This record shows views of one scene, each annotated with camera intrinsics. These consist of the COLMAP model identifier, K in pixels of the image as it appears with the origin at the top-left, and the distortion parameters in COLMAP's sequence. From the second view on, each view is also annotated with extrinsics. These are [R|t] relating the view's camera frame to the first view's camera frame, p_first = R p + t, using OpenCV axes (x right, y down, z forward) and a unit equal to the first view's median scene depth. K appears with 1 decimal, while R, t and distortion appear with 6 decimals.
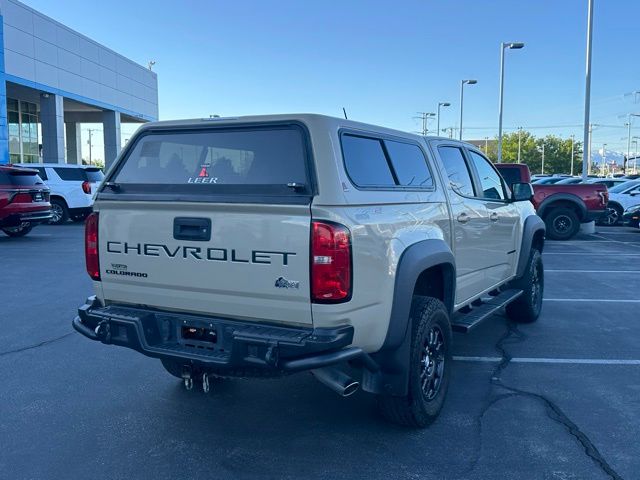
lens RADIAL K [[633.0, 0, 313.9], [0, 633.0, 237.0], [0, 0, 1]] dist [0.175744, -0.352987]
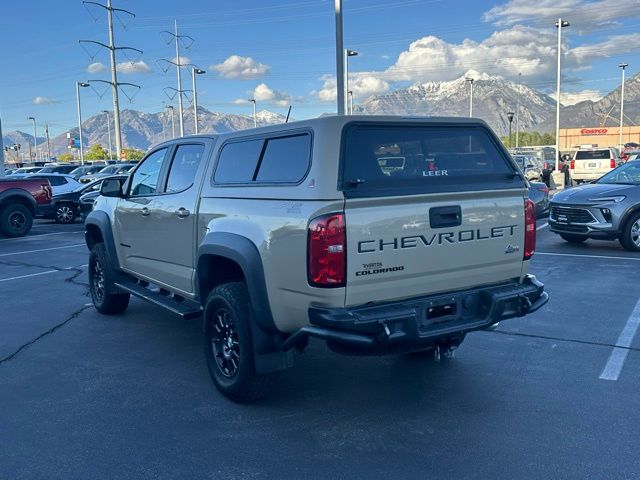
lens RADIAL K [[633.0, 0, 313.9], [0, 633.0, 237.0], [0, 0, 1]] dist [0.175744, -0.352987]
pose [[0.465900, -0.108670, 0.878139, -1.226371], [0.101501, 0.992442, 0.068964, -0.074459], [-0.878996, 0.057002, 0.473409, 0.645027]]
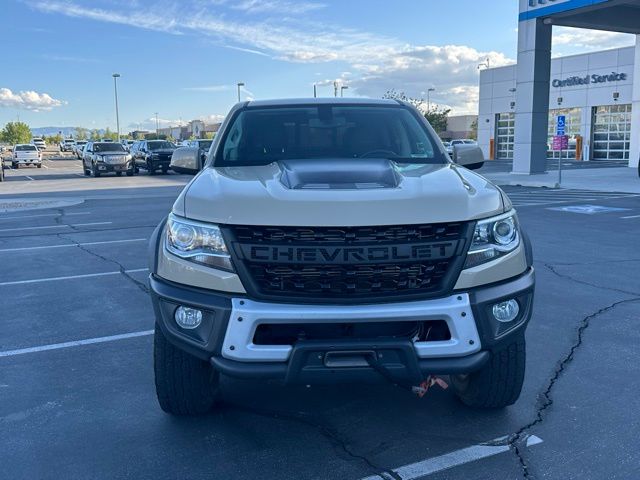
lens RADIAL K [[633.0, 0, 313.9], [0, 633.0, 237.0], [0, 0, 1]] dist [0.175744, -0.352987]
pose [[-0.848755, 0.084502, -0.521991, 0.992951], [-0.036107, 0.975583, 0.216641, -0.250568], [0.527552, 0.202722, -0.824980, 2.857751]]
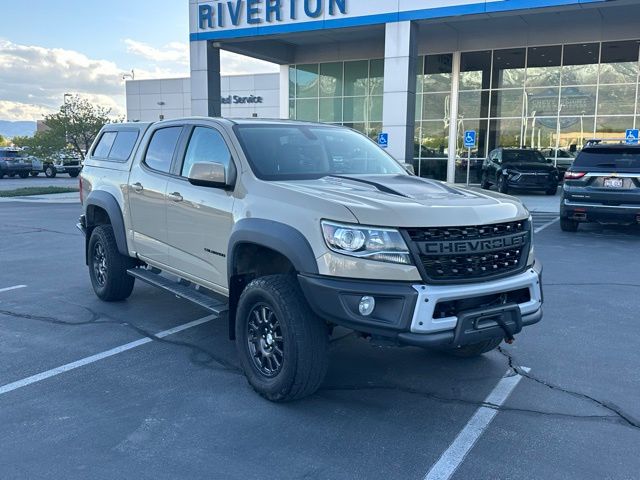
lens RADIAL K [[633.0, 0, 313.9], [0, 633.0, 237.0], [0, 0, 1]] dist [0.175744, -0.352987]
pose [[-0.425414, 0.109366, -0.898366, 1.619457], [-0.093897, 0.981980, 0.164009, -0.225652], [0.900114, 0.154126, -0.407479, 2.430767]]
